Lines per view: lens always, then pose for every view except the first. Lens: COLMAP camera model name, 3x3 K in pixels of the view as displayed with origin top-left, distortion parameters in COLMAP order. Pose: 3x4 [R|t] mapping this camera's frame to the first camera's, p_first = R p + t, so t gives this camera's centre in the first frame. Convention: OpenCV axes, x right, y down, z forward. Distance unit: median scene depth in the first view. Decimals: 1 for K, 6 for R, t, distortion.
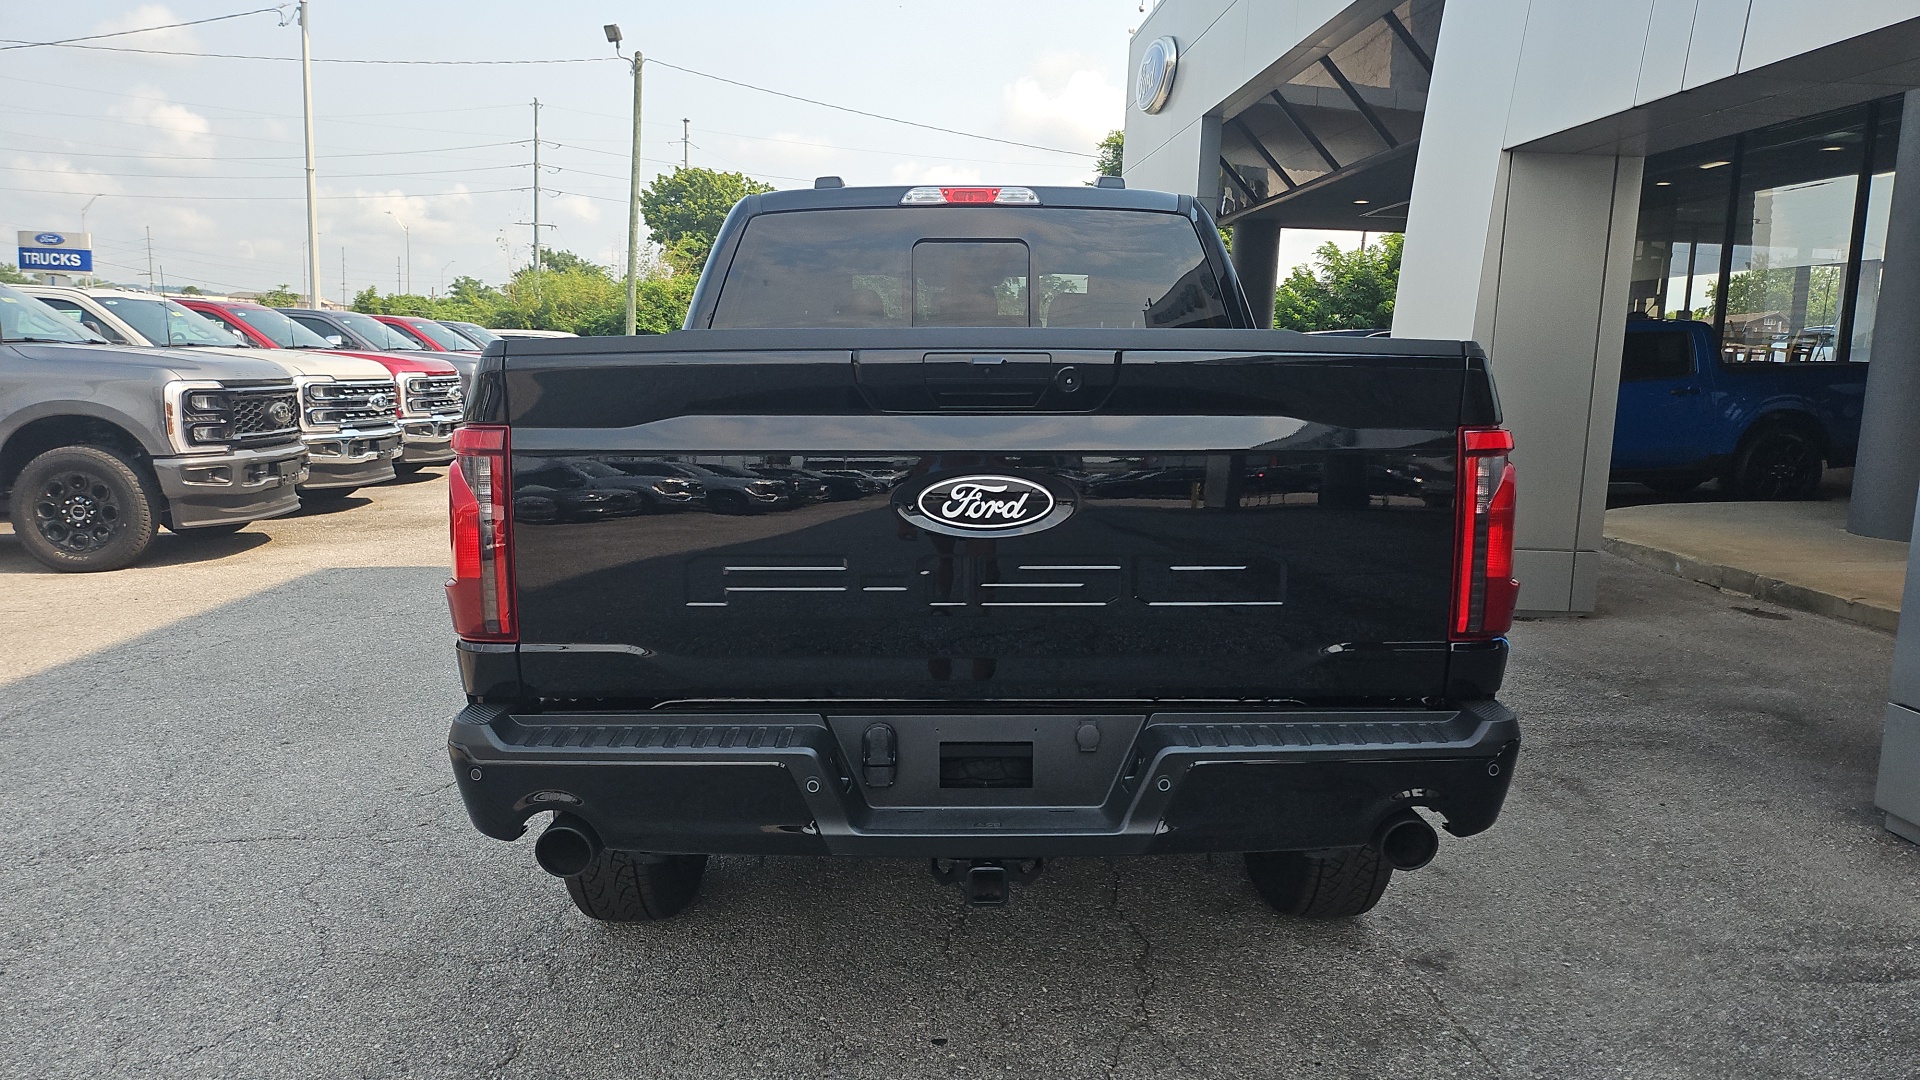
lens RADIAL K [[1378.9, 0, 967.0], [0, 1378.9, 551.9], [0, 0, 1]] dist [0.036450, -0.032845]
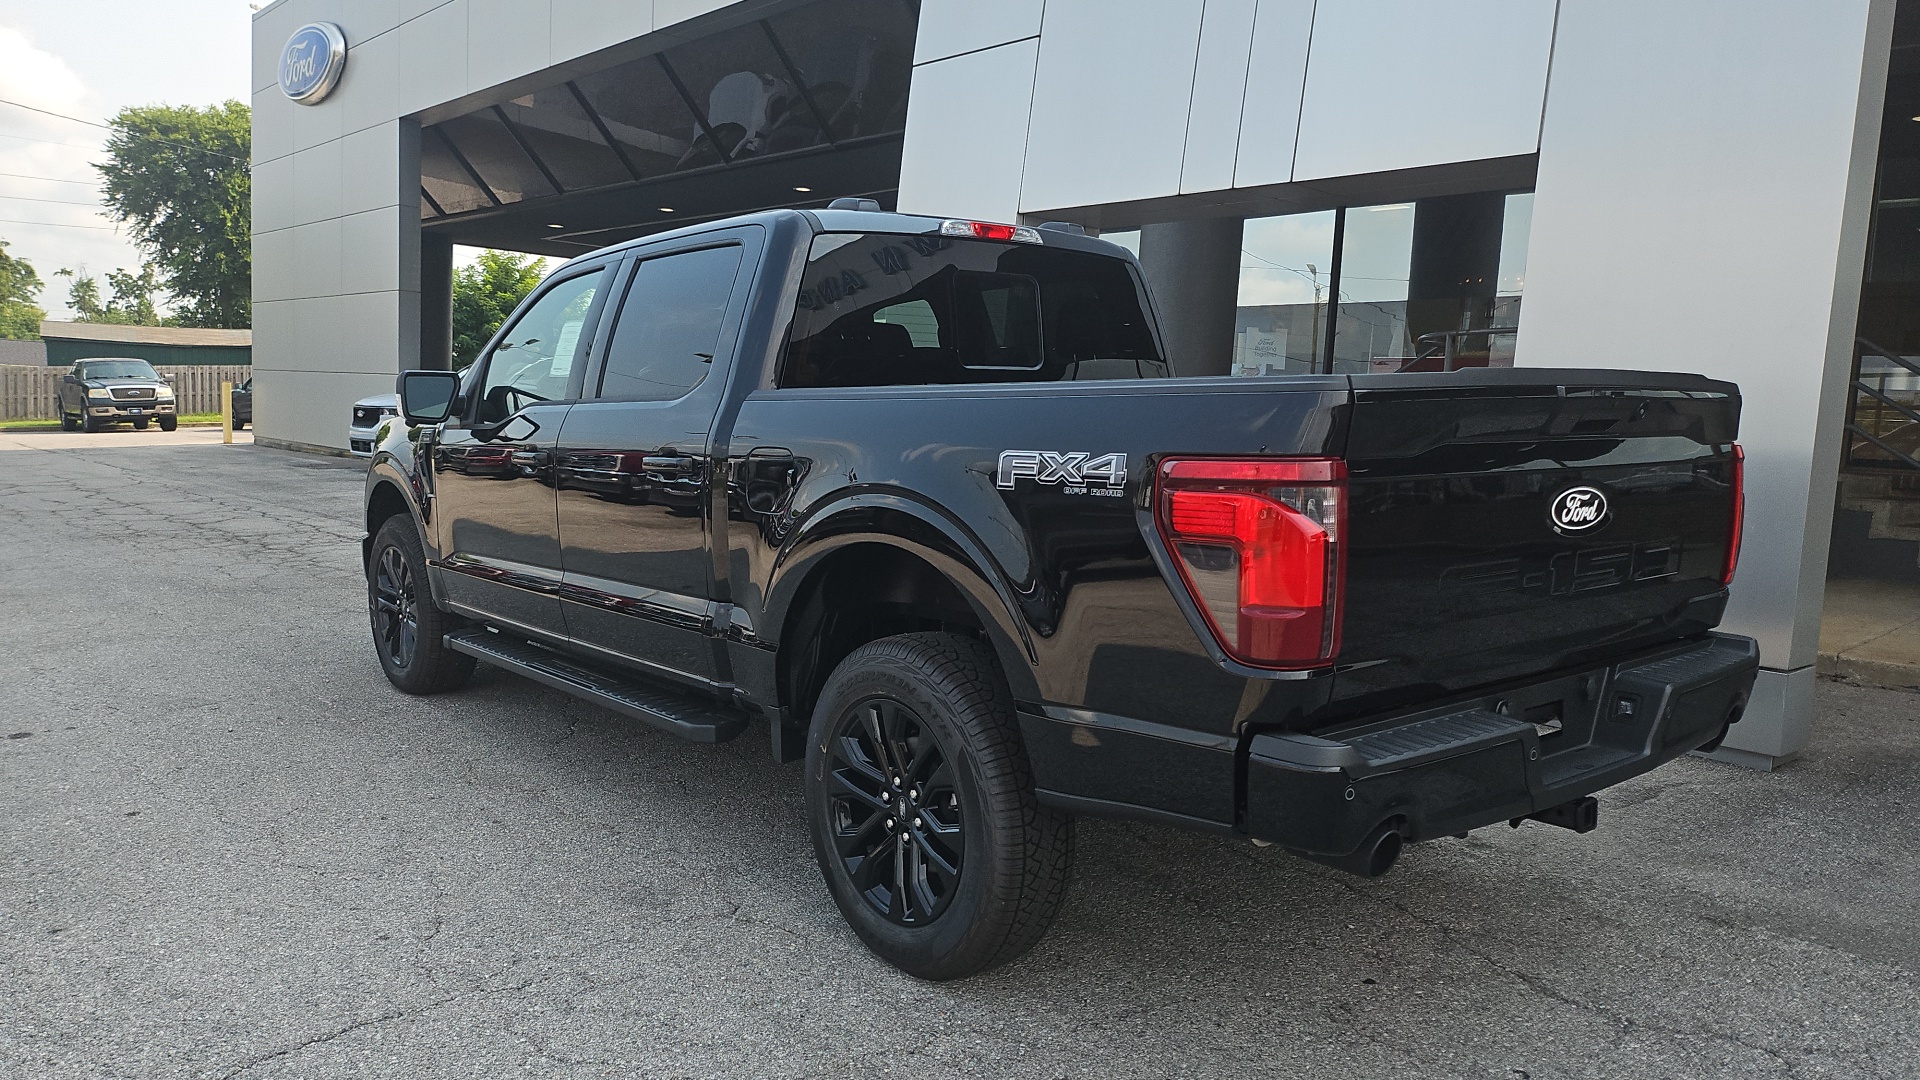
lens RADIAL K [[1378.9, 0, 967.0], [0, 1378.9, 551.9], [0, 0, 1]] dist [0.036450, -0.032845]
pose [[0.769666, -0.063699, 0.635261, -0.116428], [0.073232, 0.997251, 0.011271, -0.004888], [-0.634233, 0.037847, 0.772215, 0.035823]]
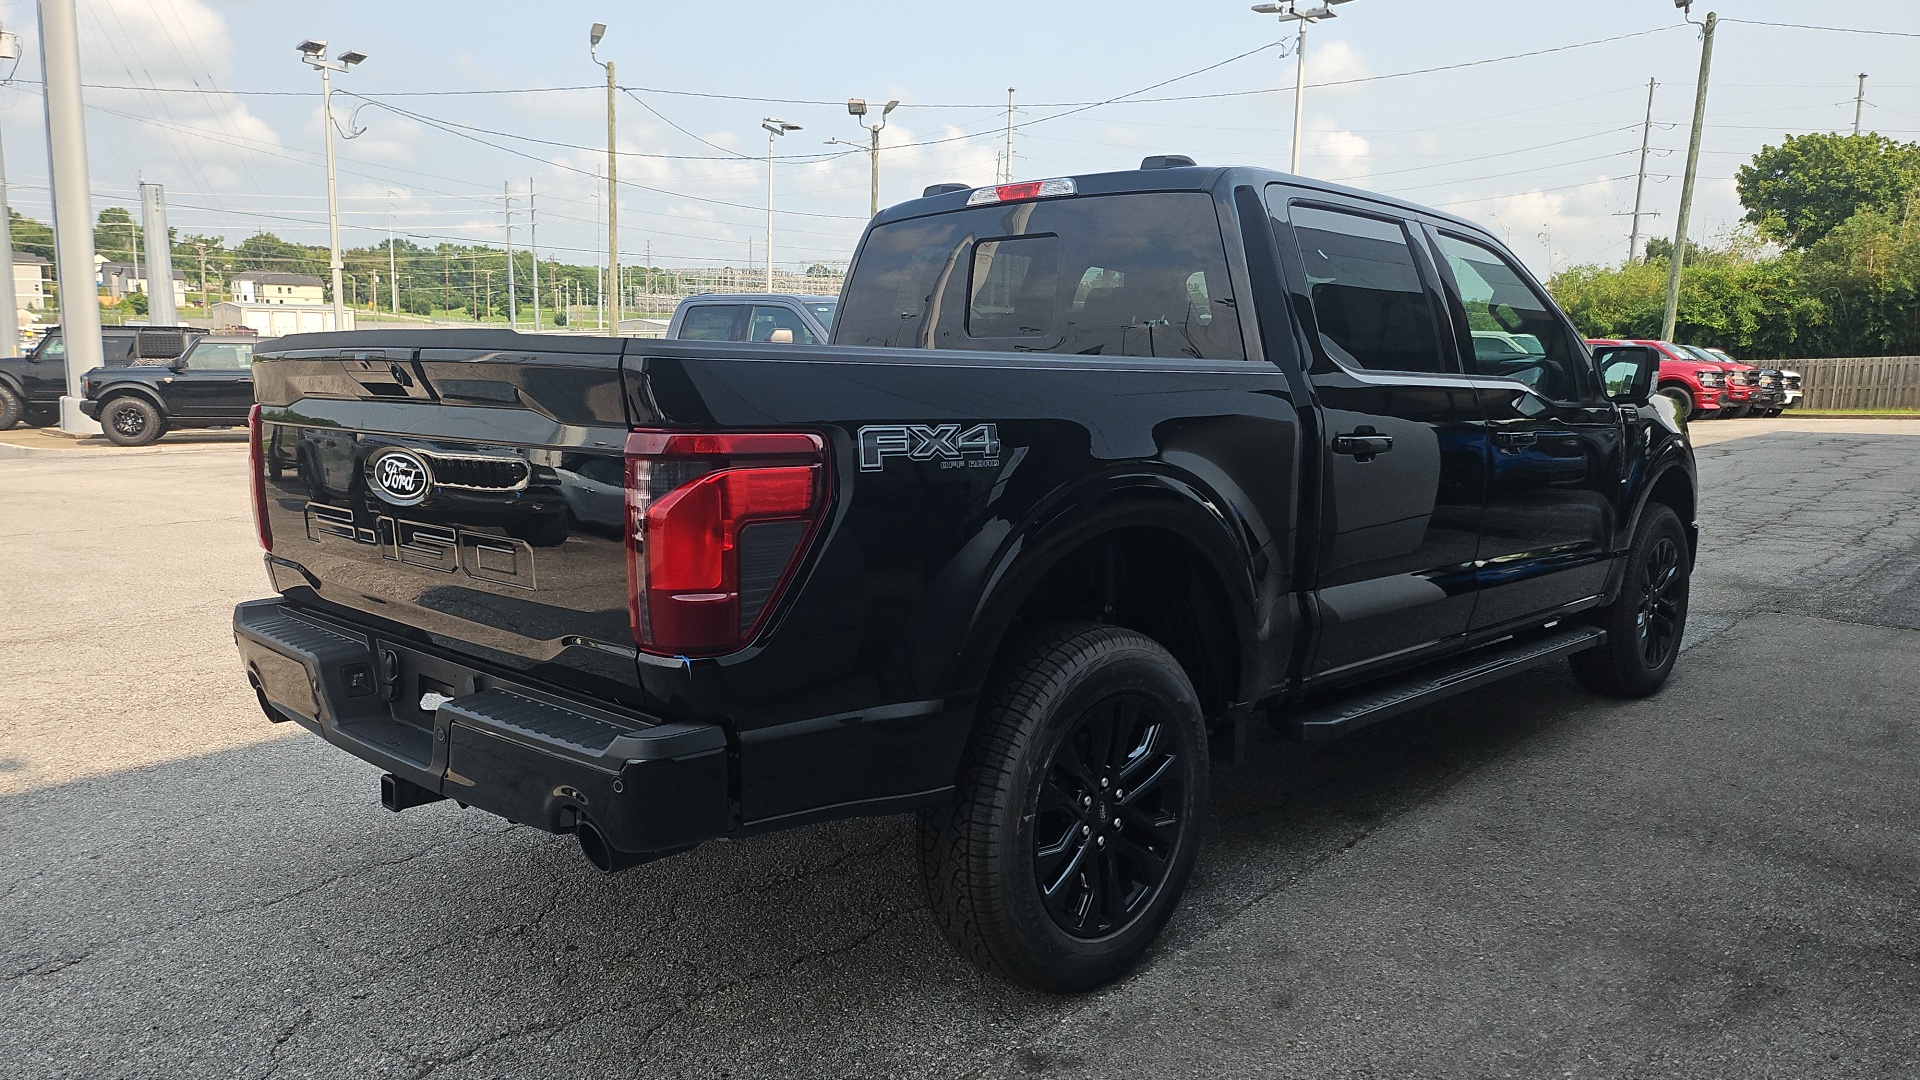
lens RADIAL K [[1371.6, 0, 971.8], [0, 1371.6, 570.5], [0, 0, 1]] dist [0.064222, -0.074068]
pose [[0.698591, 0.105404, -0.707715, 0.141240], [-0.095887, 0.993960, 0.053385, -0.007623], [0.709067, 0.030566, 0.704478, 0.058197]]
